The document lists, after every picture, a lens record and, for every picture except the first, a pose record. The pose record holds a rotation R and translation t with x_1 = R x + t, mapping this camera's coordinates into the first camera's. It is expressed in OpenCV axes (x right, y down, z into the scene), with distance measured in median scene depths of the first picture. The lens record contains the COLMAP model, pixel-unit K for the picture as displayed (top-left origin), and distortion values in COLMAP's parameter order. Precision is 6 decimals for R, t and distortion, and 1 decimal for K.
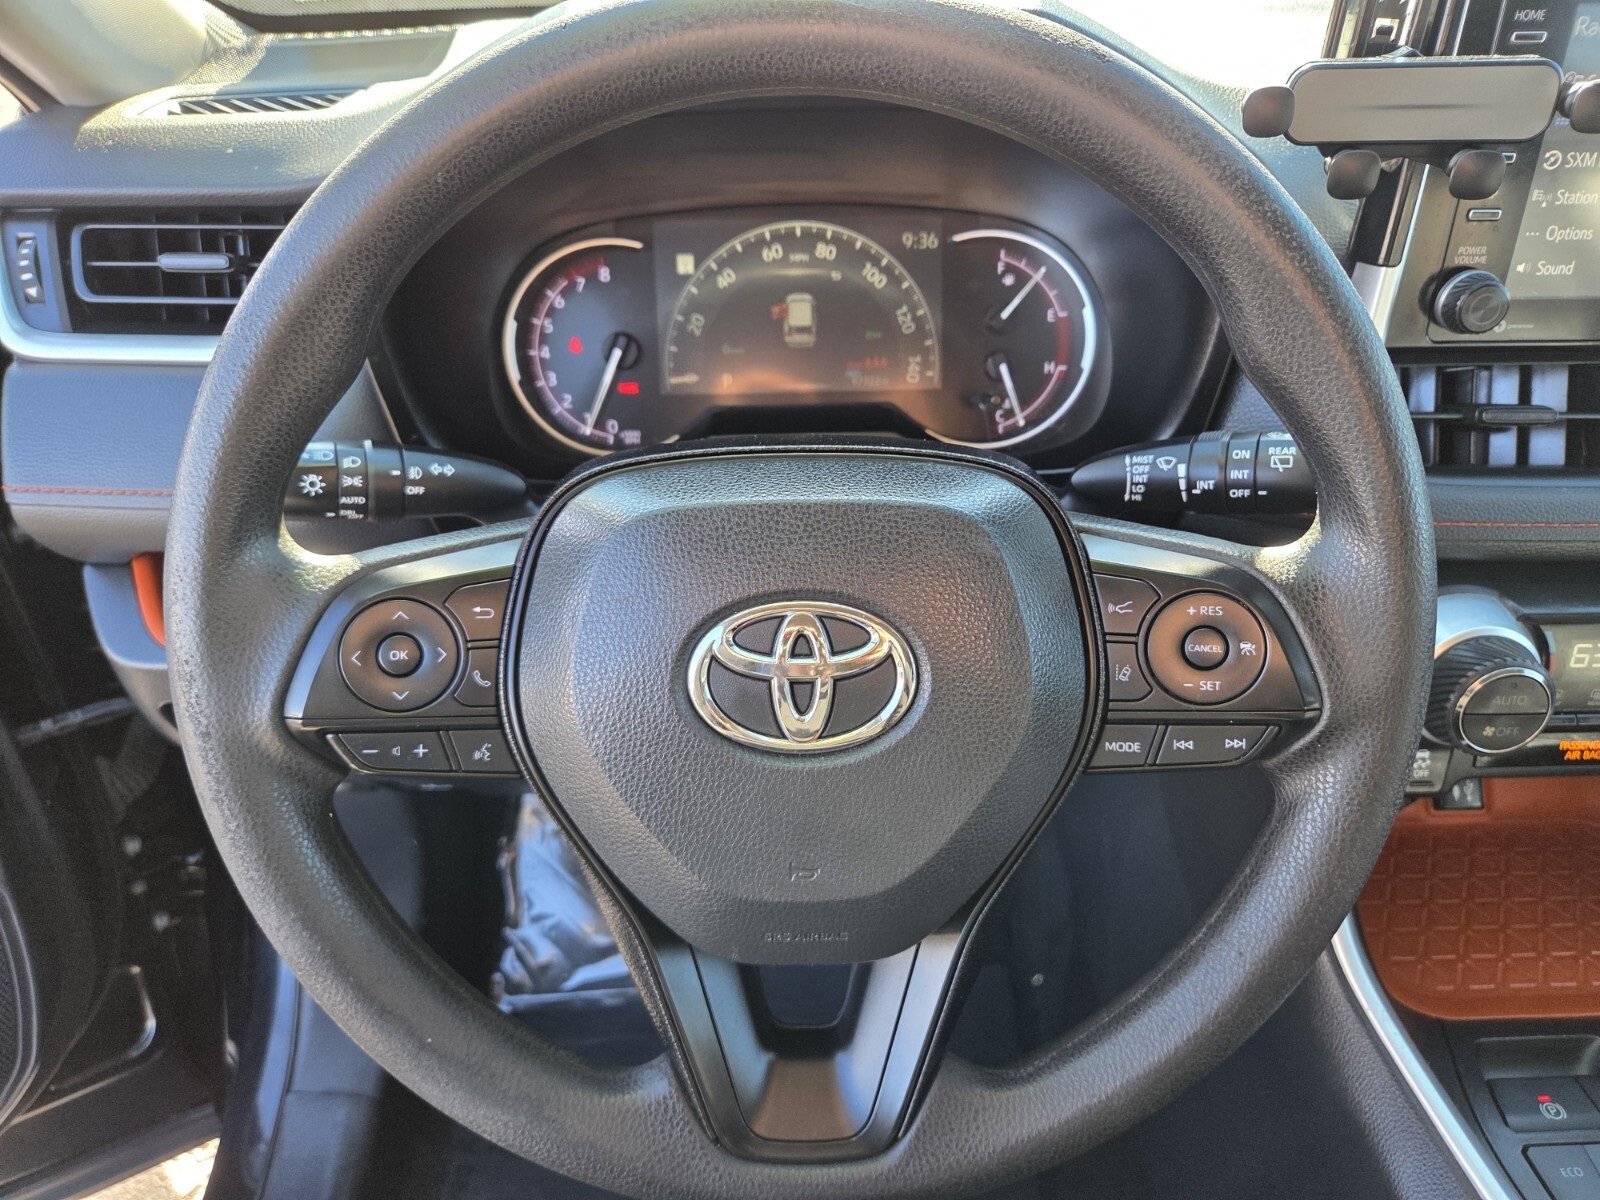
lens RADIAL K [[1102.4, 0, 800.0], [0, 1102.4, 600.0], [0, 0, 1]] dist [0.073120, -0.071735]
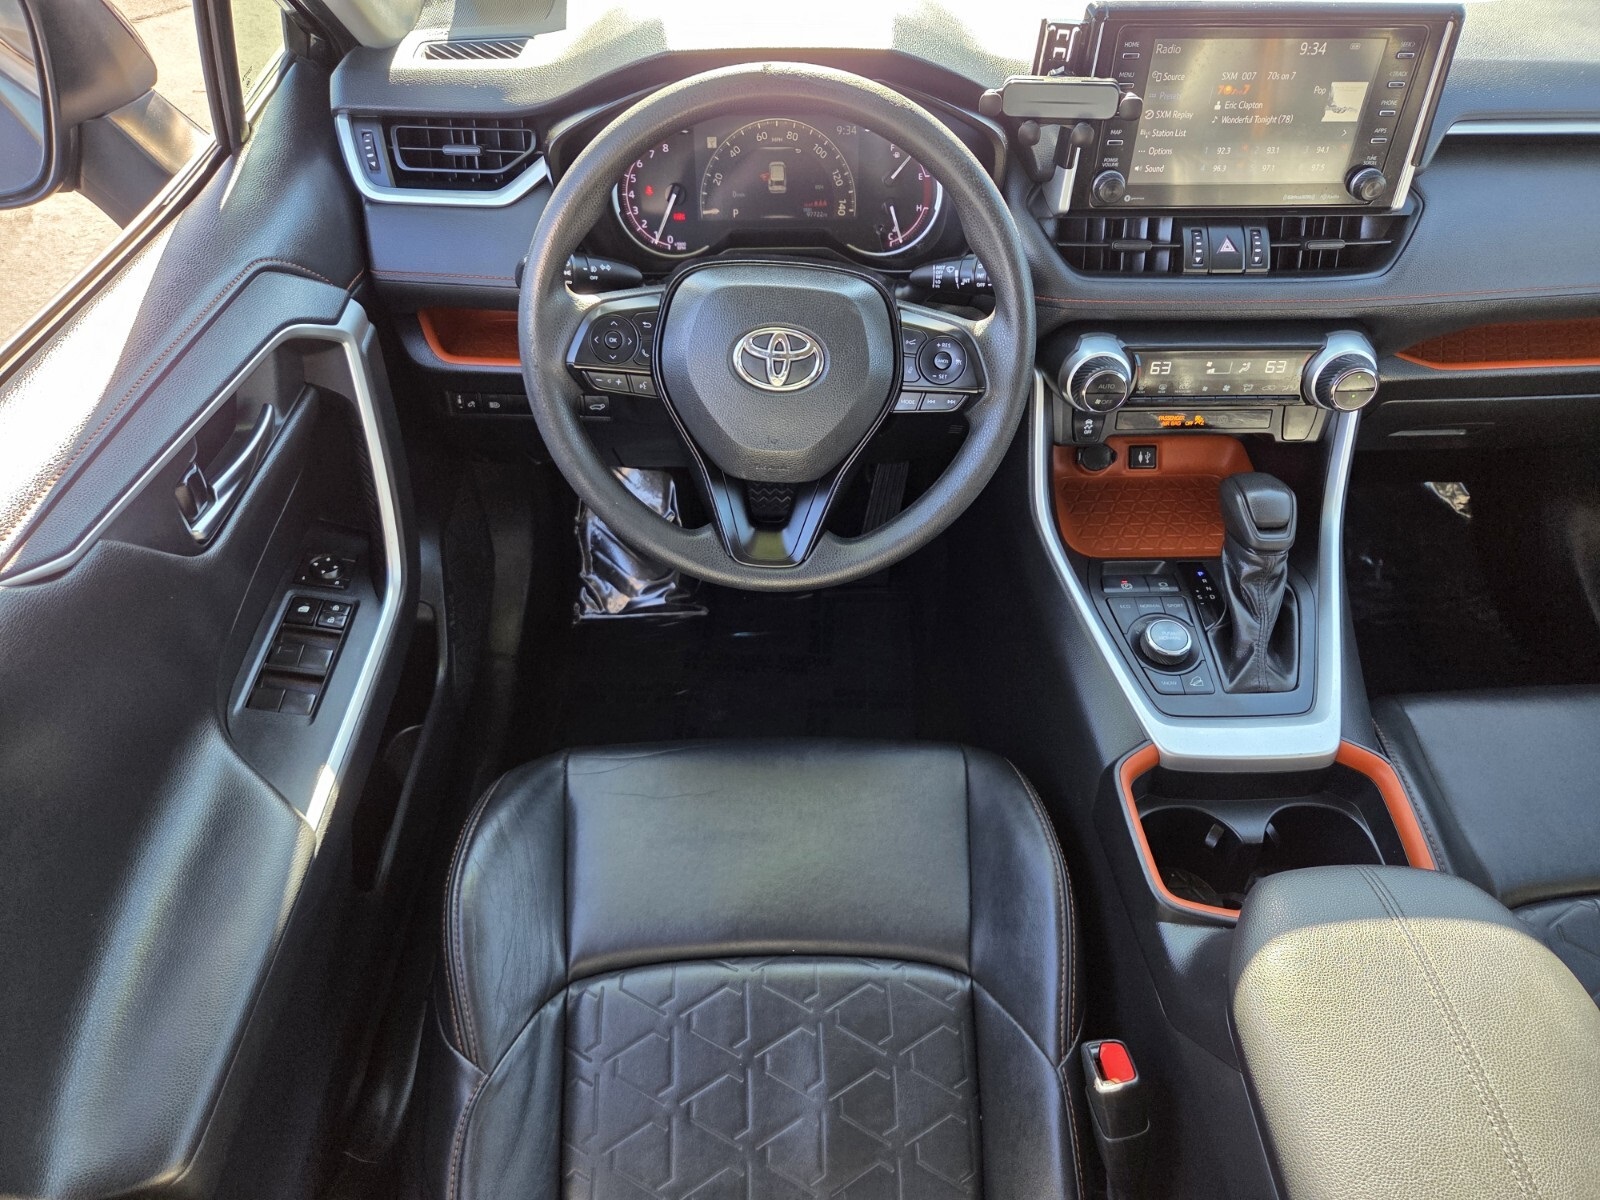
lens RADIAL K [[1102.4, 0, 800.0], [0, 1102.4, 600.0], [0, 0, 1]] dist [0.073120, -0.071735]
pose [[0.999626, 0.005864, 0.026708, -0.008721], [-0.010795, 0.982032, 0.188408, 0.085496], [-0.025123, -0.188626, 0.981728, -1.017661]]
